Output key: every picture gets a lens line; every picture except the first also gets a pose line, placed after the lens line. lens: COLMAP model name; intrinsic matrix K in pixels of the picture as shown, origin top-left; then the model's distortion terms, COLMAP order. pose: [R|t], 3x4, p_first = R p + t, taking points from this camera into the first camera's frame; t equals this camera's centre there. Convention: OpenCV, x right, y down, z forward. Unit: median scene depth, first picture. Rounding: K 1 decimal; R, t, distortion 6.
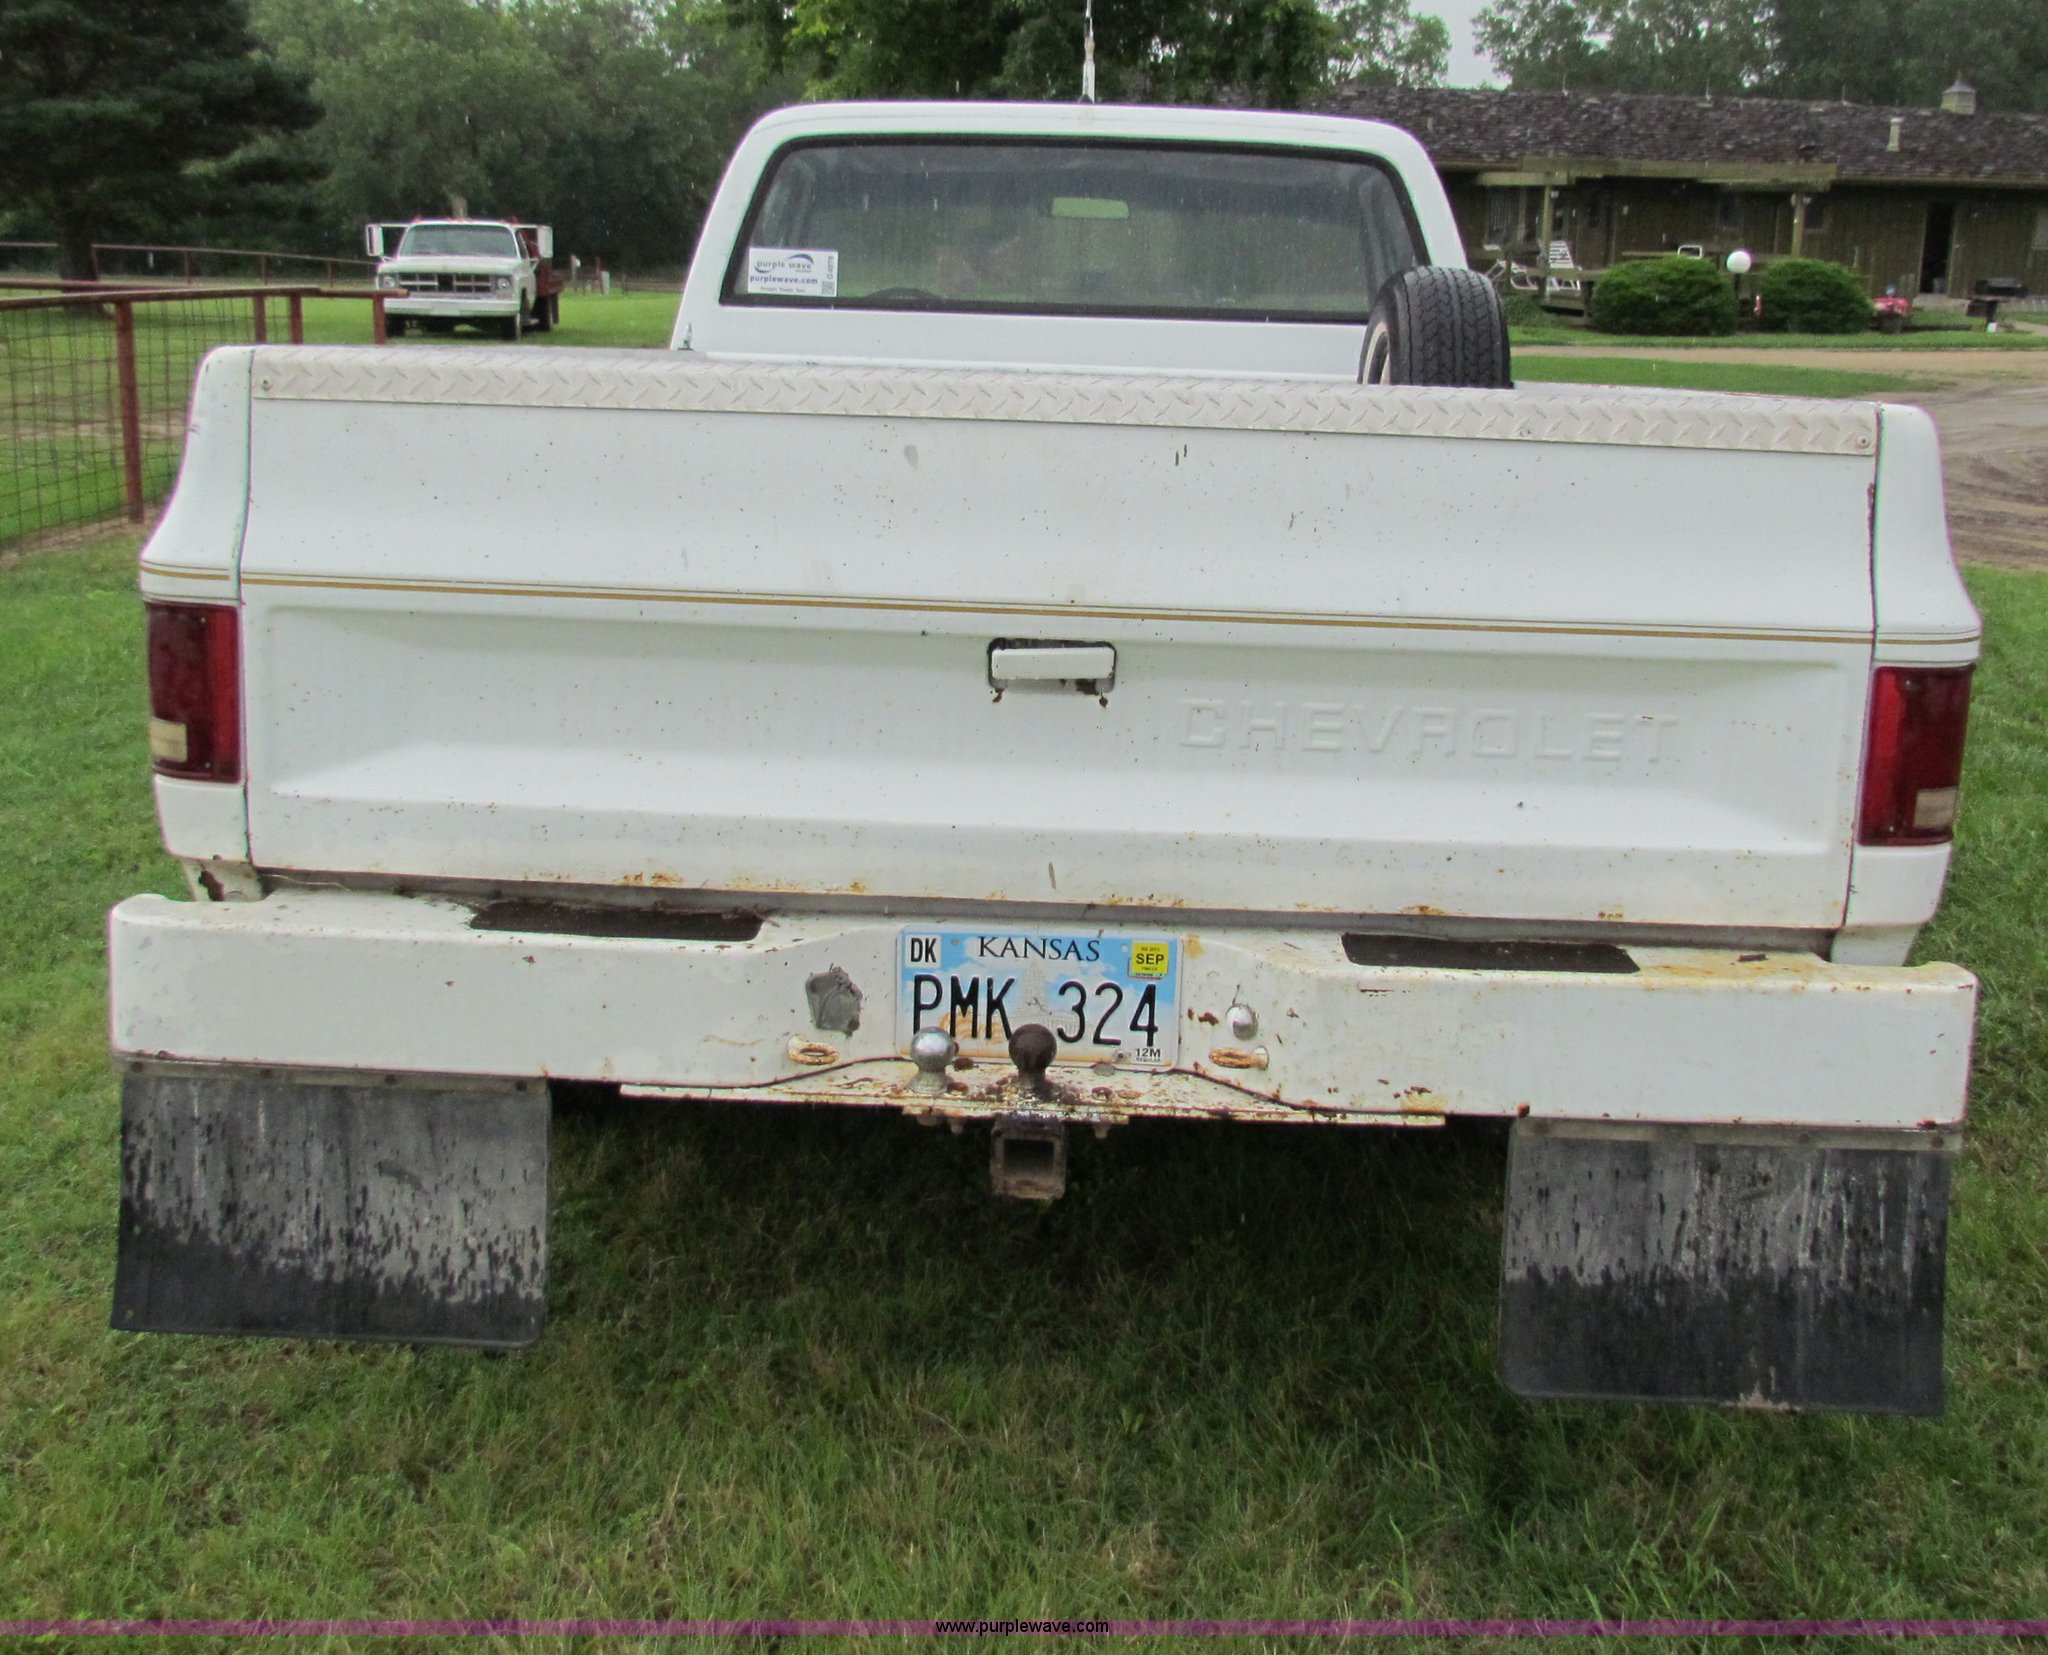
lens RADIAL K [[2232.9, 0, 1024.3], [0, 2232.9, 572.2], [0, 0, 1]] dist [-0.043396, 0.026146]
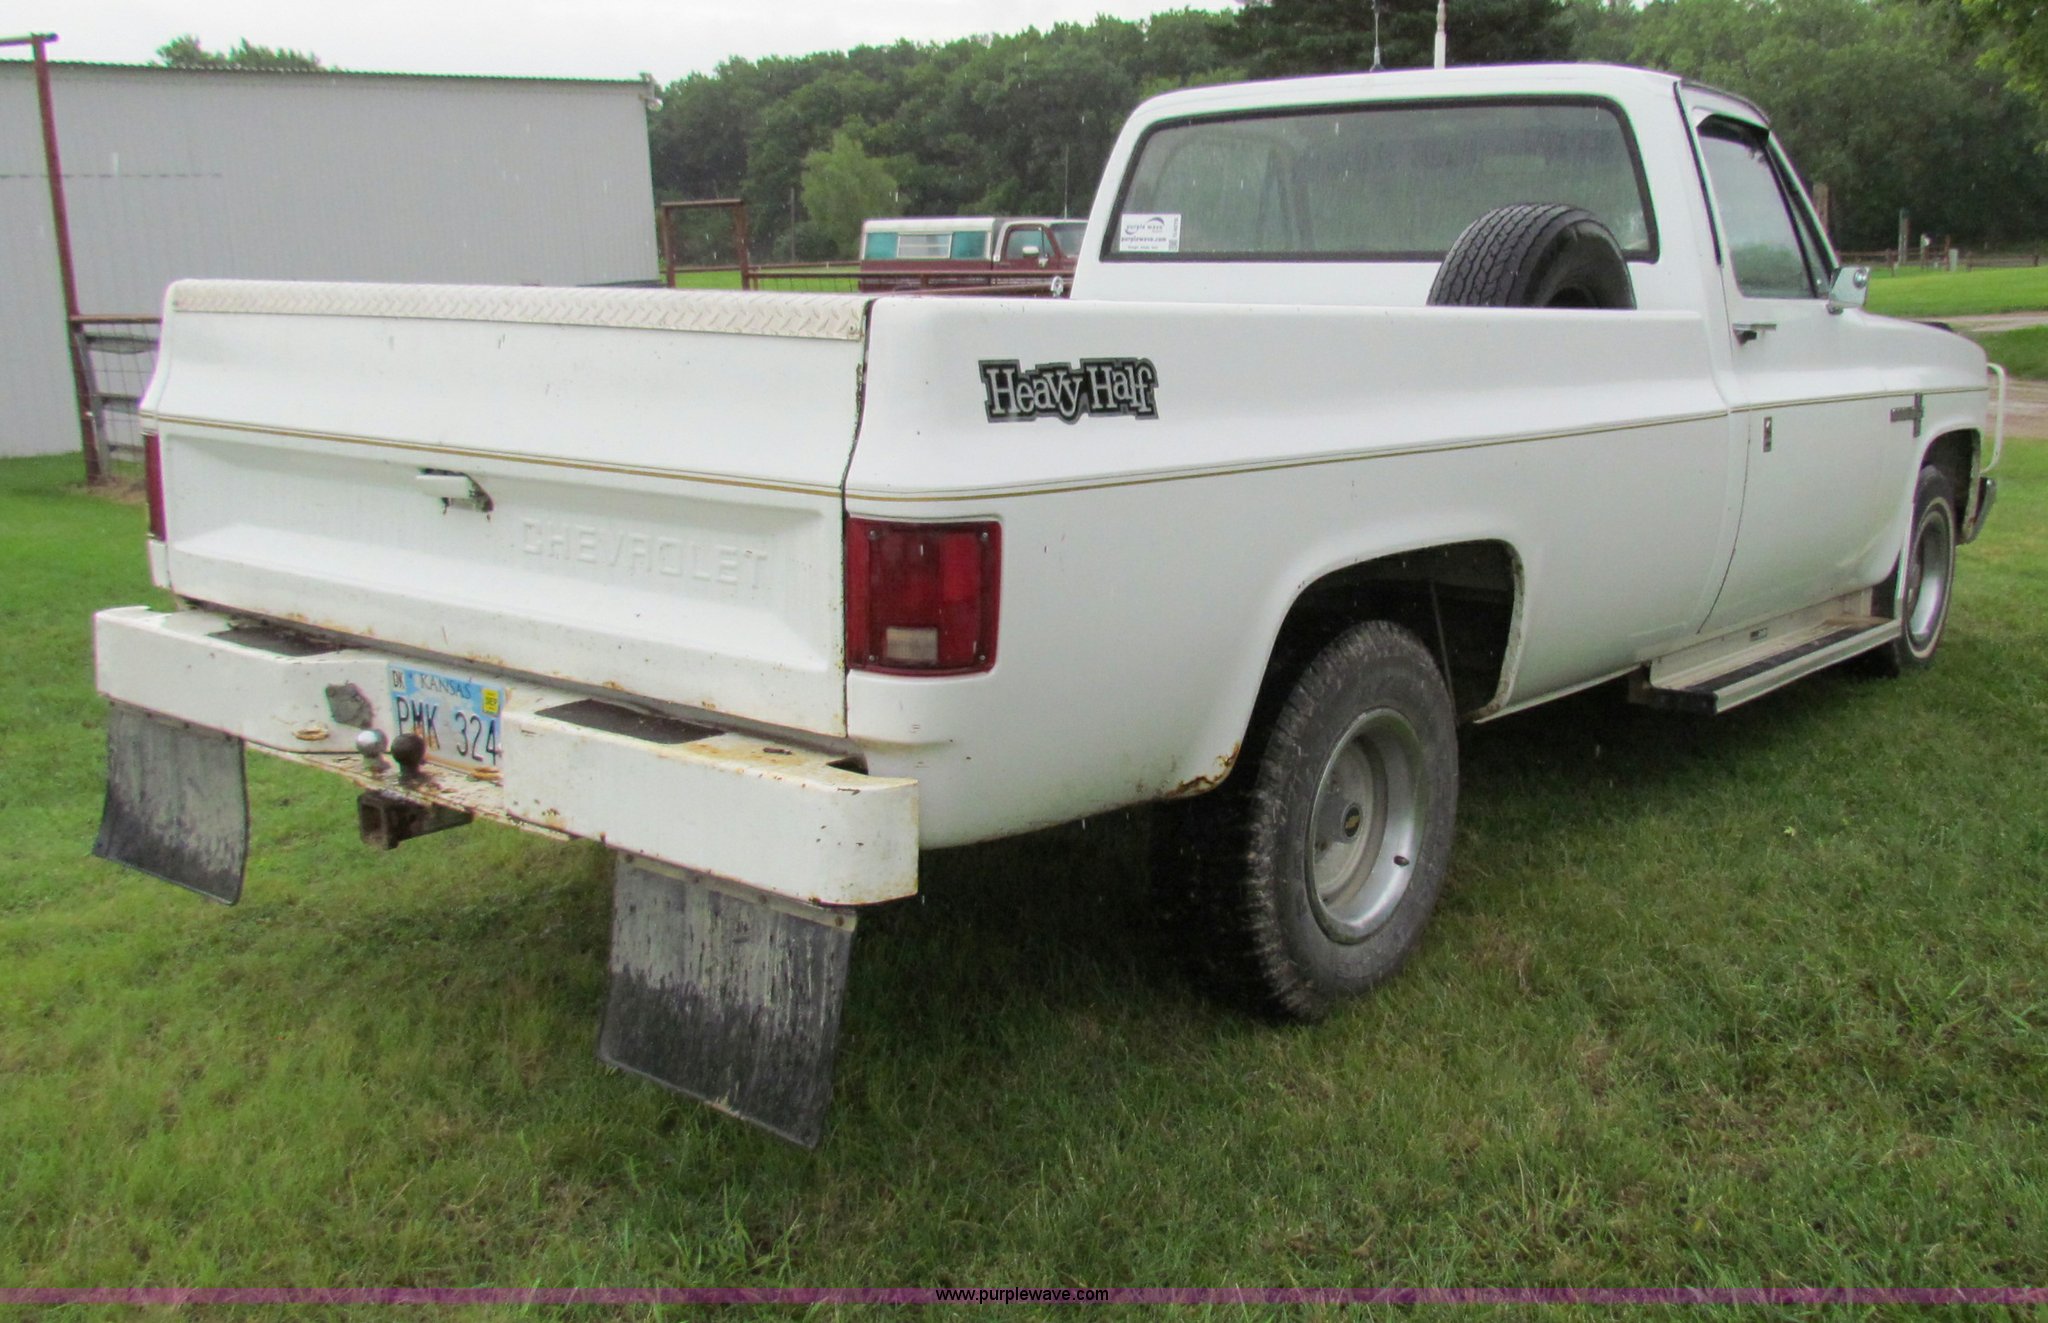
lens RADIAL K [[1972.6, 0, 1024.4], [0, 1972.6, 539.4], [0, 0, 1]] dist [0.020185, 0.085446]
pose [[0.792498, 0.058605, -0.607052, 1.075779], [-0.055402, 0.998175, 0.024039, 0.023358], [0.607353, 0.014581, 0.794298, 0.214647]]
